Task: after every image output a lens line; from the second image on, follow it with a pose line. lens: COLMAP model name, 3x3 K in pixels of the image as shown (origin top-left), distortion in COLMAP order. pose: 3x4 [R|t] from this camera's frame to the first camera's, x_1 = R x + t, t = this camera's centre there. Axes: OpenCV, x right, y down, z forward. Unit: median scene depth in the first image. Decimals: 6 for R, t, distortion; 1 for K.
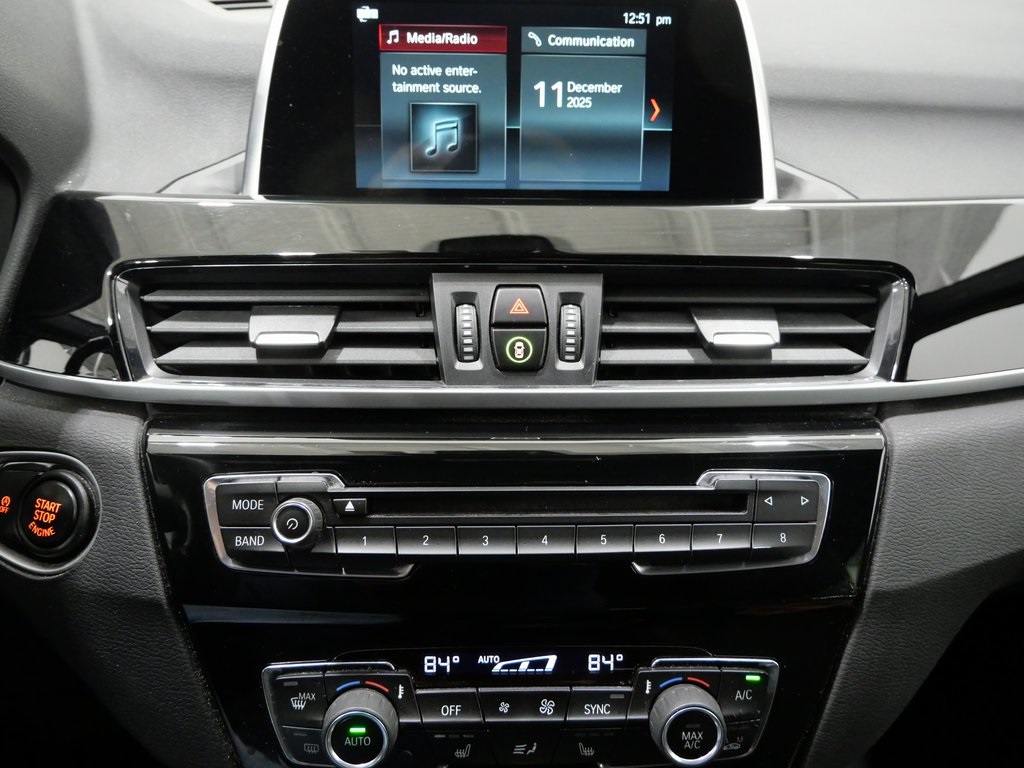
lens RADIAL K [[850.1, 0, 512.0], [0, 850.1, 384.0], [0, 0, 1]] dist [-0.031606, -0.001911]
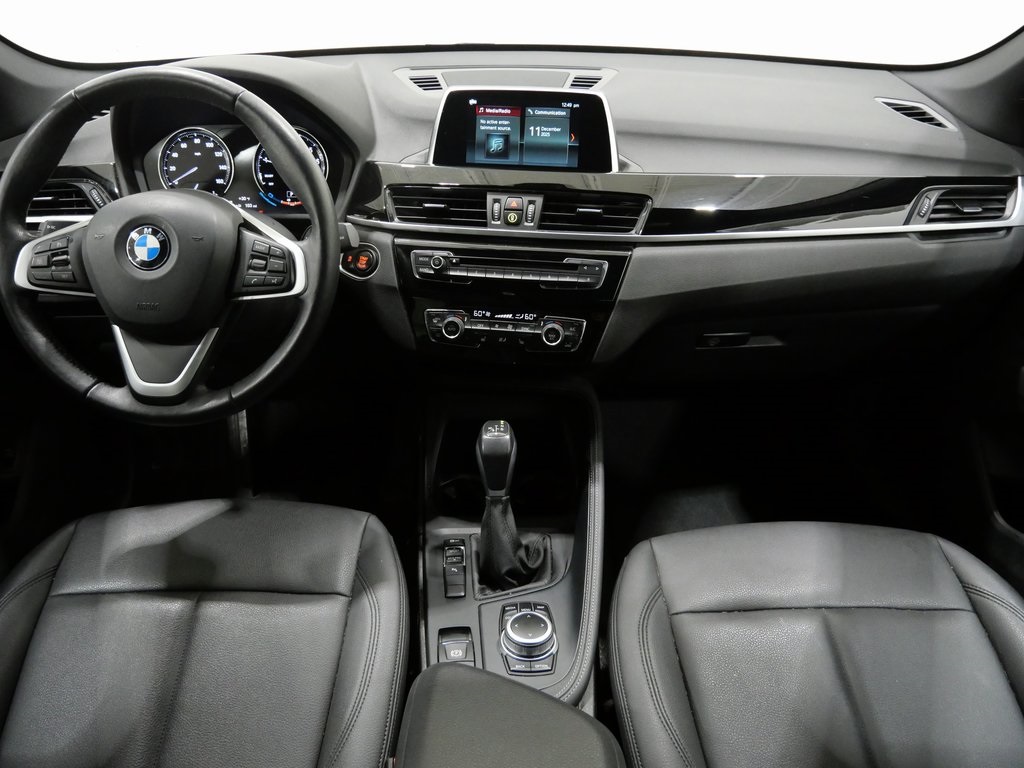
lens RADIAL K [[744.3, 0, 512.0], [0, 744.3, 384.0], [0, 0, 1]] dist [-0.067256, 0.002422]
pose [[0.985264, 0.075764, -0.153344, 0.489979], [-0.066241, 0.995599, 0.066297, 0.401920], [0.157692, -0.055163, 0.985946, -1.766039]]
